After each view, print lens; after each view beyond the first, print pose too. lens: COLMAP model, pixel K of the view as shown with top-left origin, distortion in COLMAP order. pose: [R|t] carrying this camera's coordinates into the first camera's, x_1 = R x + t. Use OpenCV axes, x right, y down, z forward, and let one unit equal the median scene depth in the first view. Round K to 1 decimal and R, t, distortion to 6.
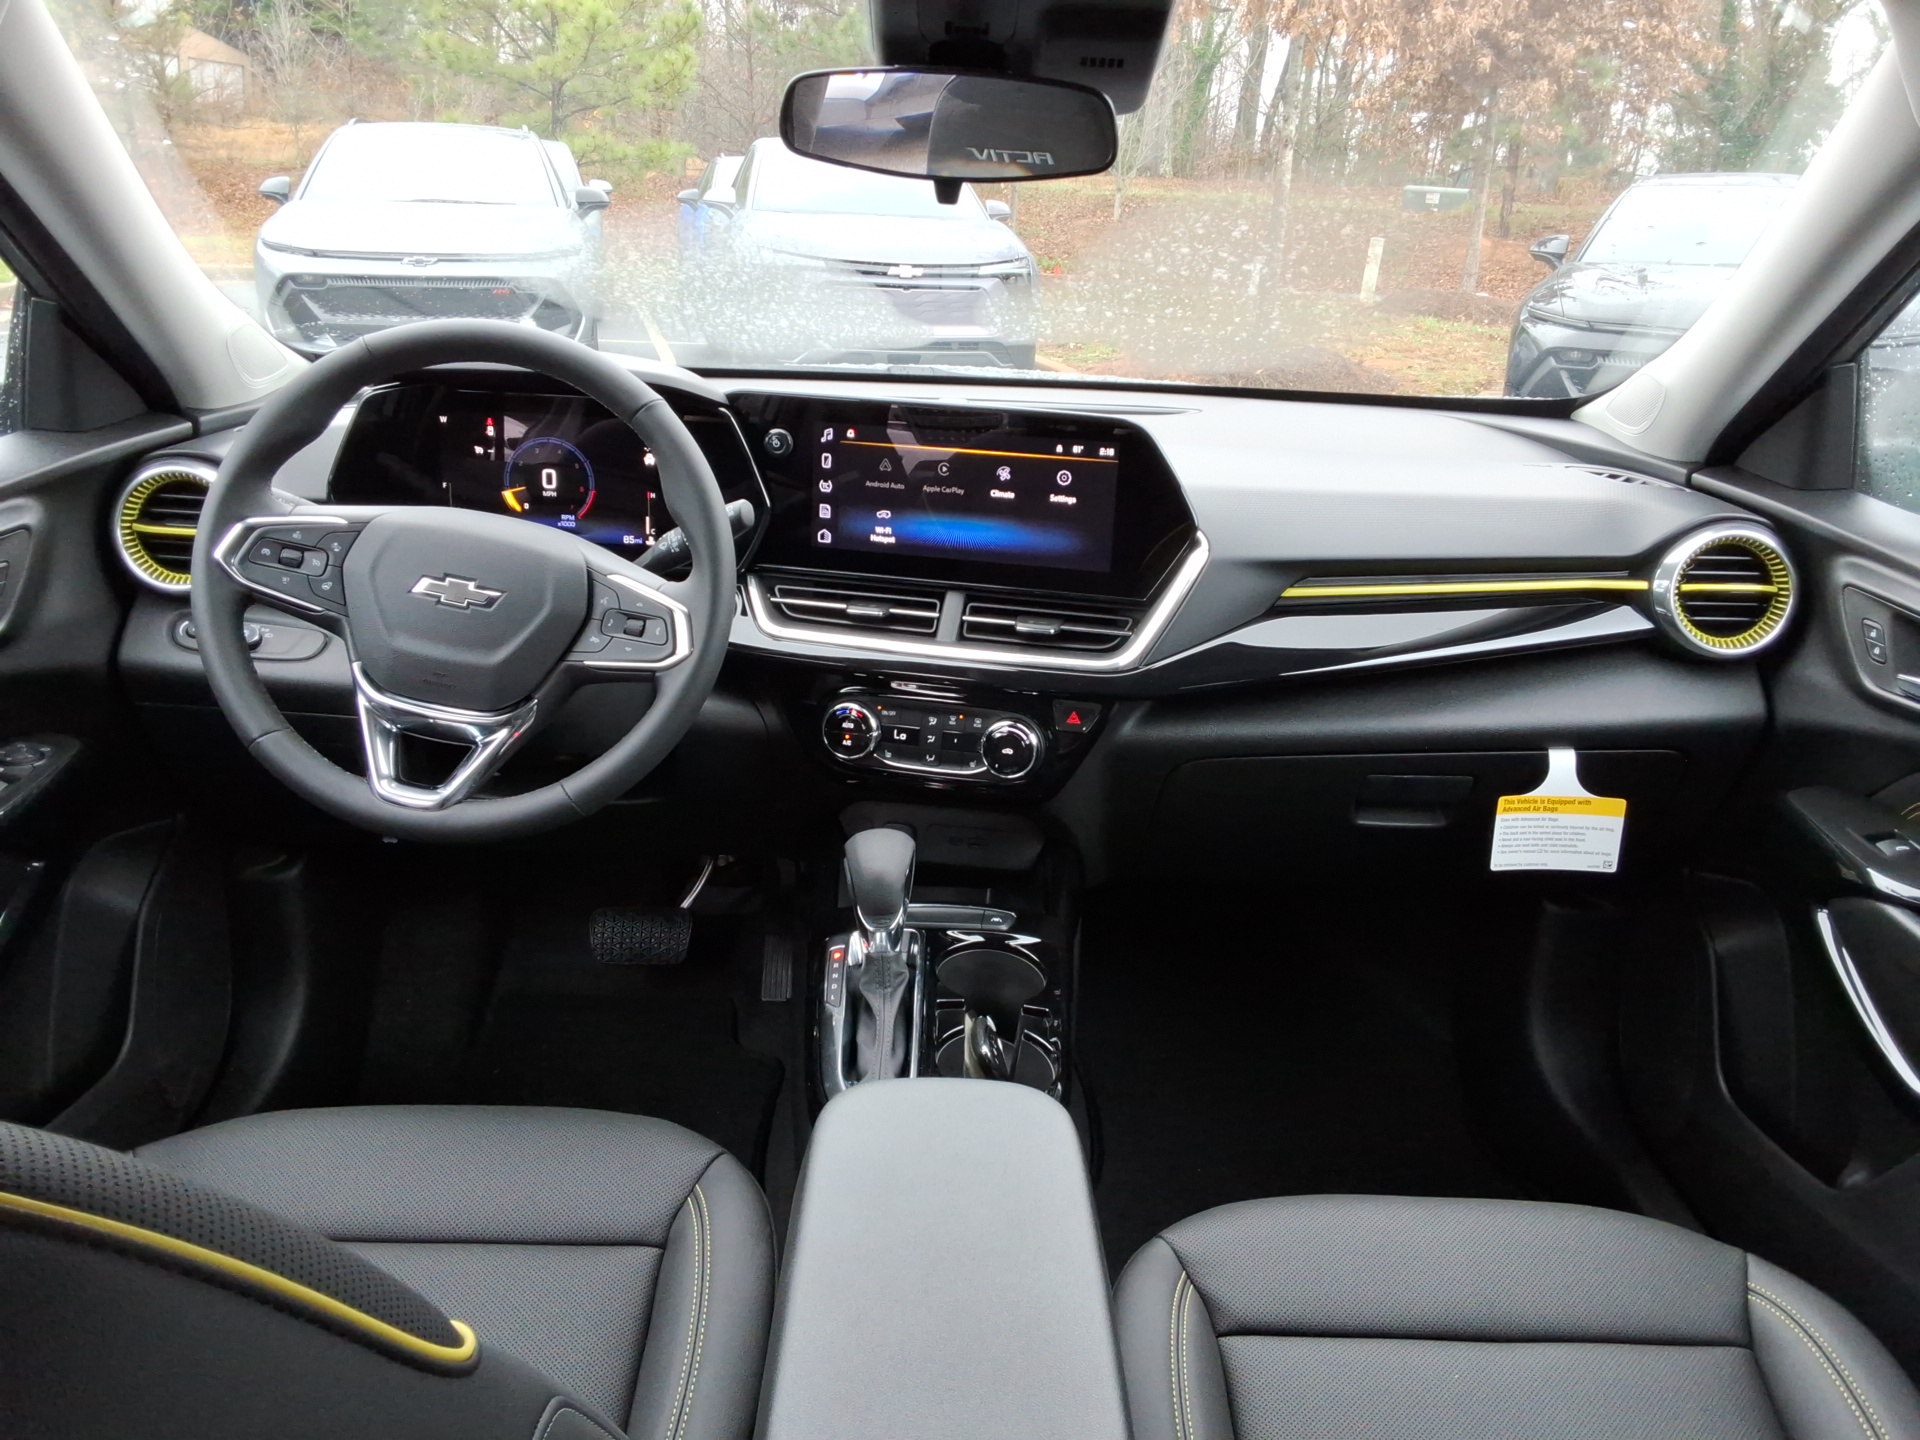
lens RADIAL K [[1547.2, 0, 978.9], [0, 1547.2, 698.6], [0, 0, 1]] dist [0.086844, -0.124015]
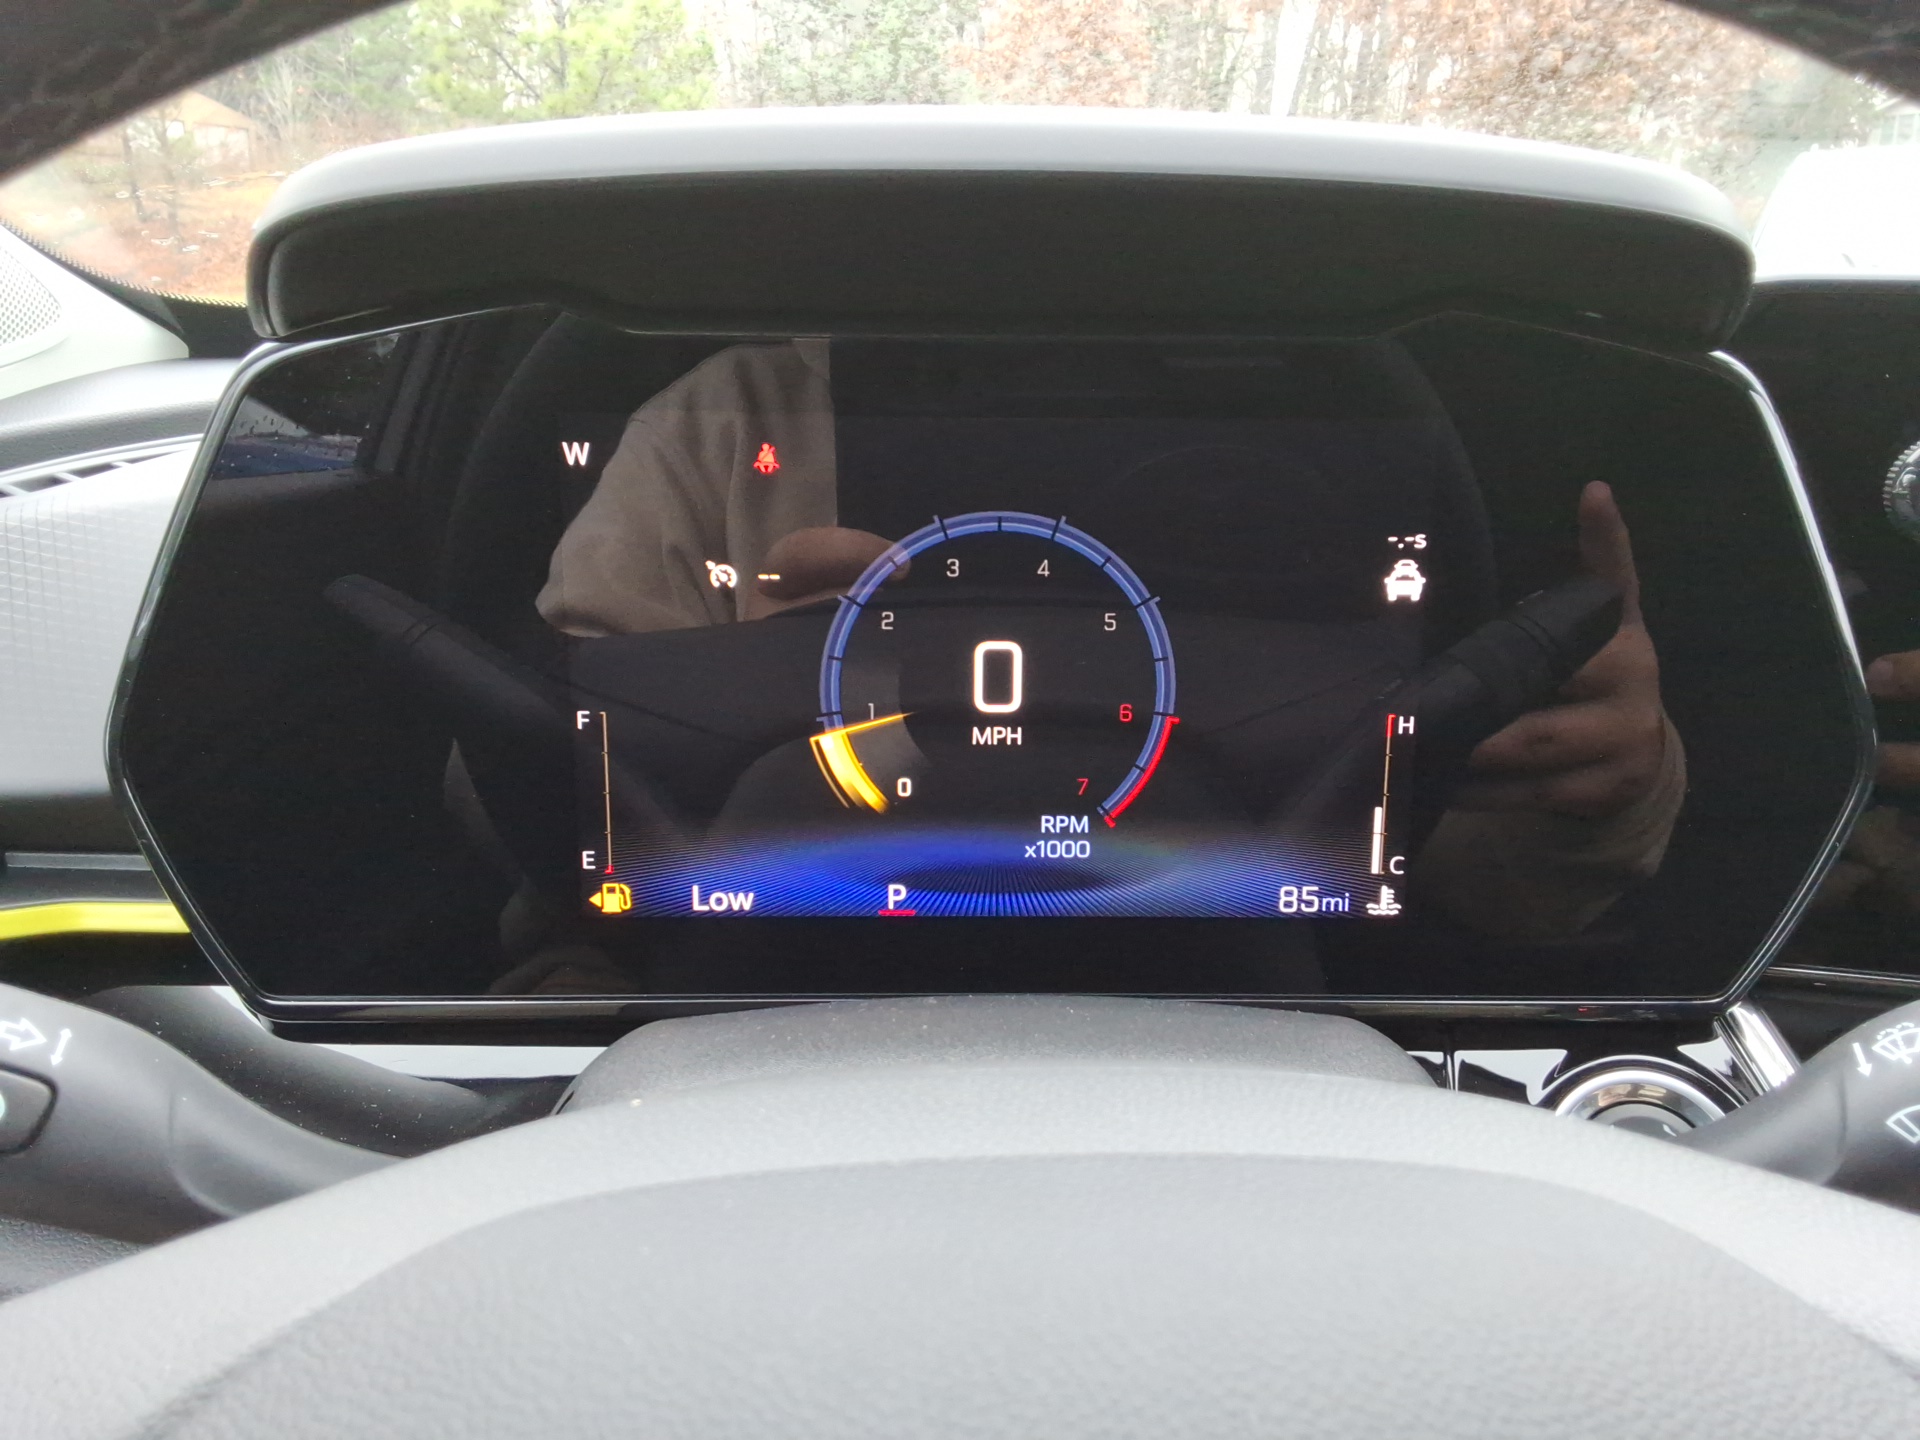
lens RADIAL K [[1547.2, 0, 978.9], [0, 1547.2, 698.6], [0, 0, 1]] dist [0.086844, -0.124015]
pose [[0.999344, -0.034496, -0.011050, -0.274767], [0.034243, 0.999164, -0.022324, -0.131635], [0.011811, 0.021931, 0.999690, 0.751177]]
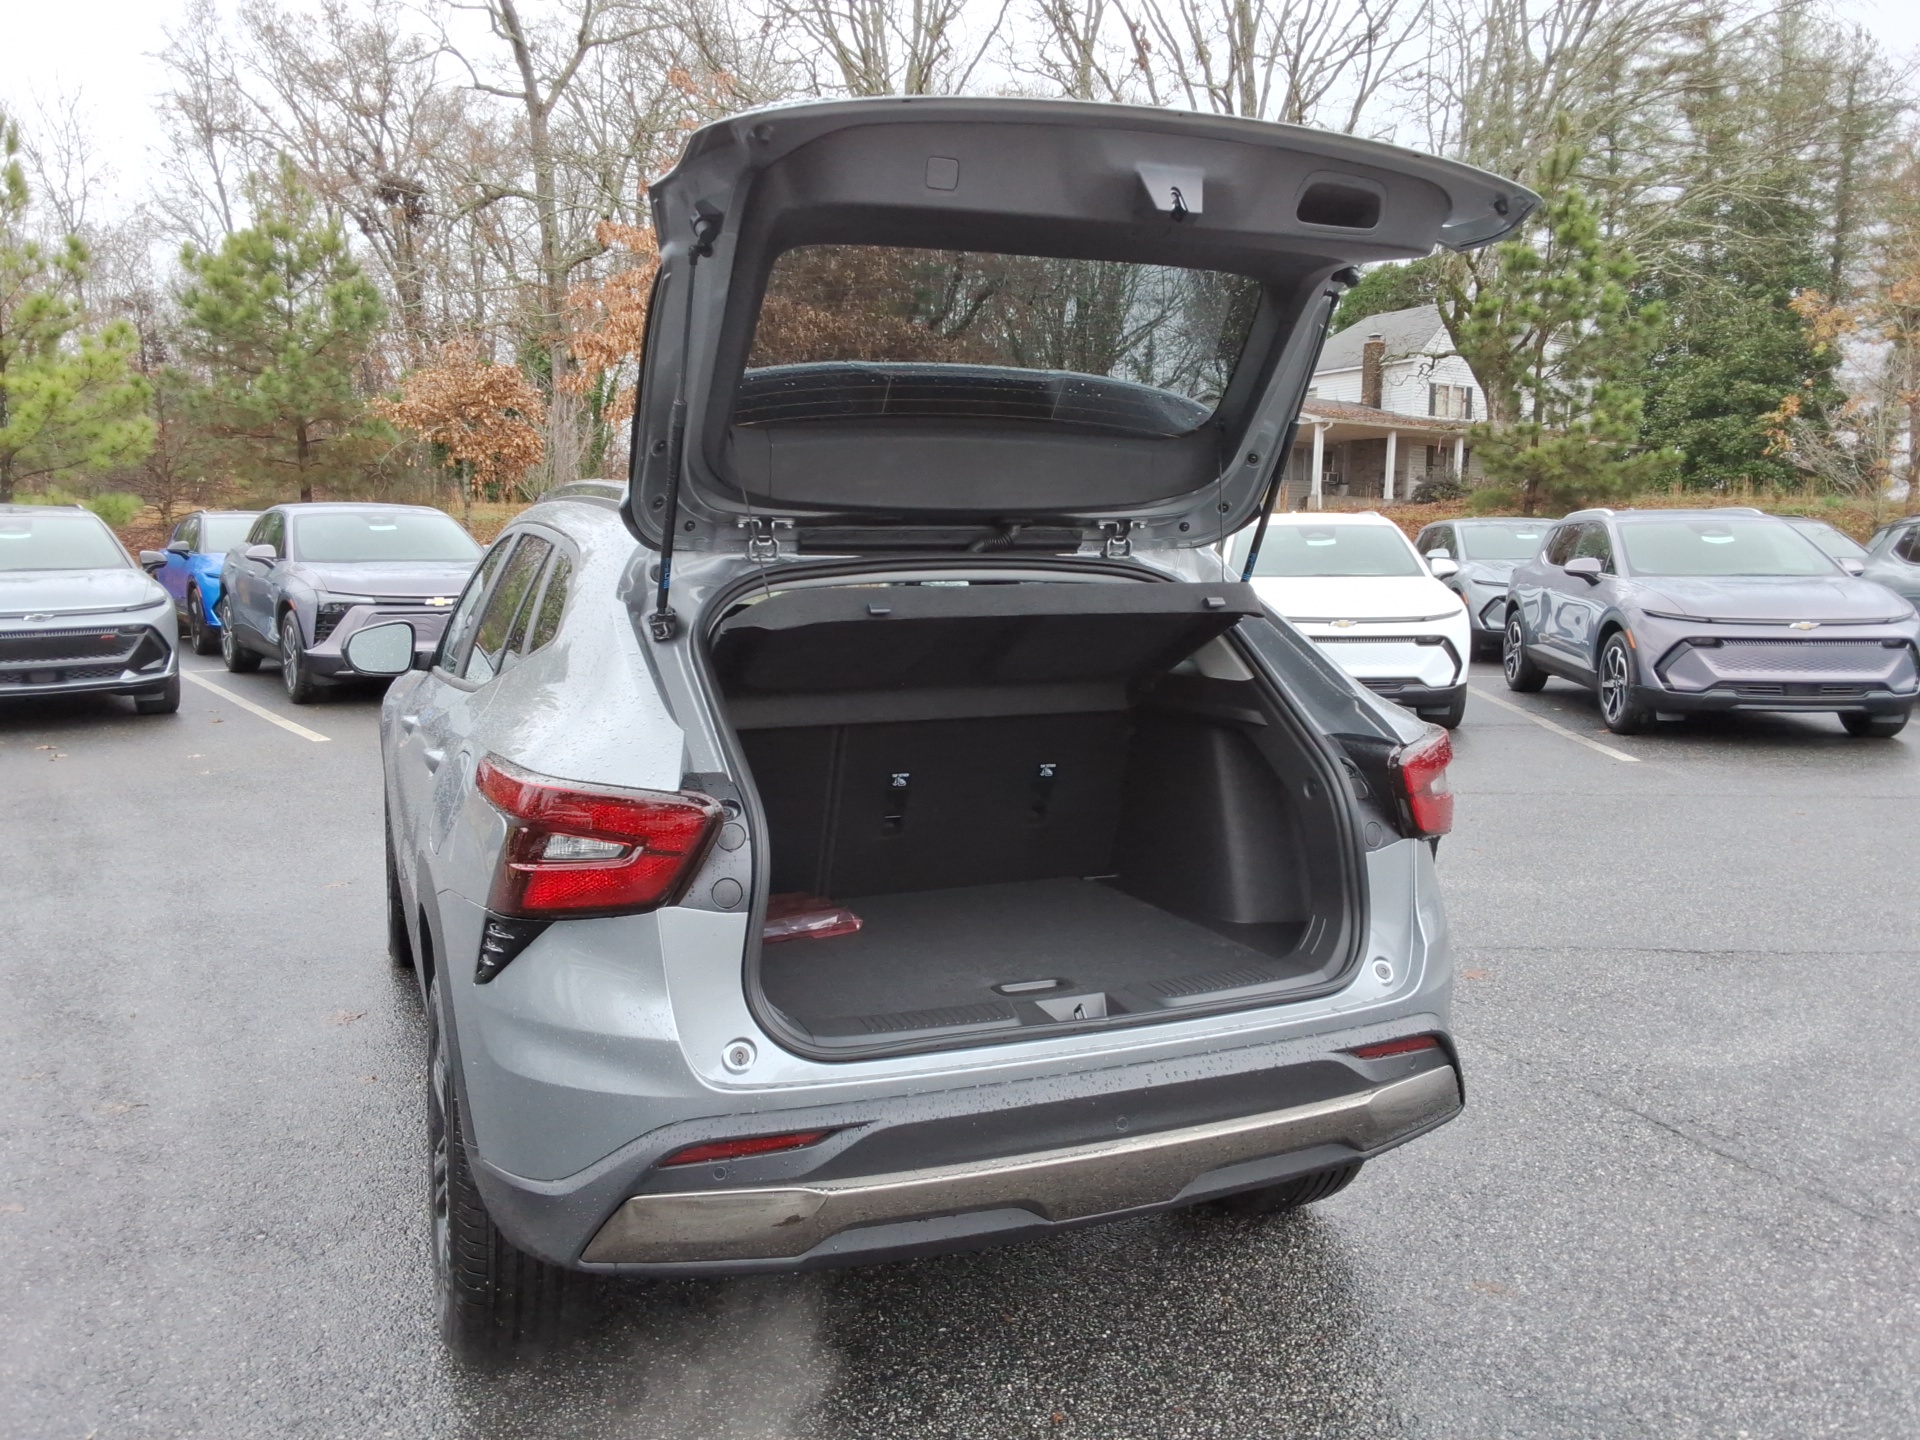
lens RADIAL K [[1536.2, 0, 972.8], [0, 1536.2, 705.7], [0, 0, 1]] dist [0.121603, -0.183517]
pose [[0.931758, -0.080420, 0.354062, -0.718433], [0.144307, 0.976856, -0.157884, 0.647810], [-0.333170, 0.198203, 0.921799, -2.637760]]
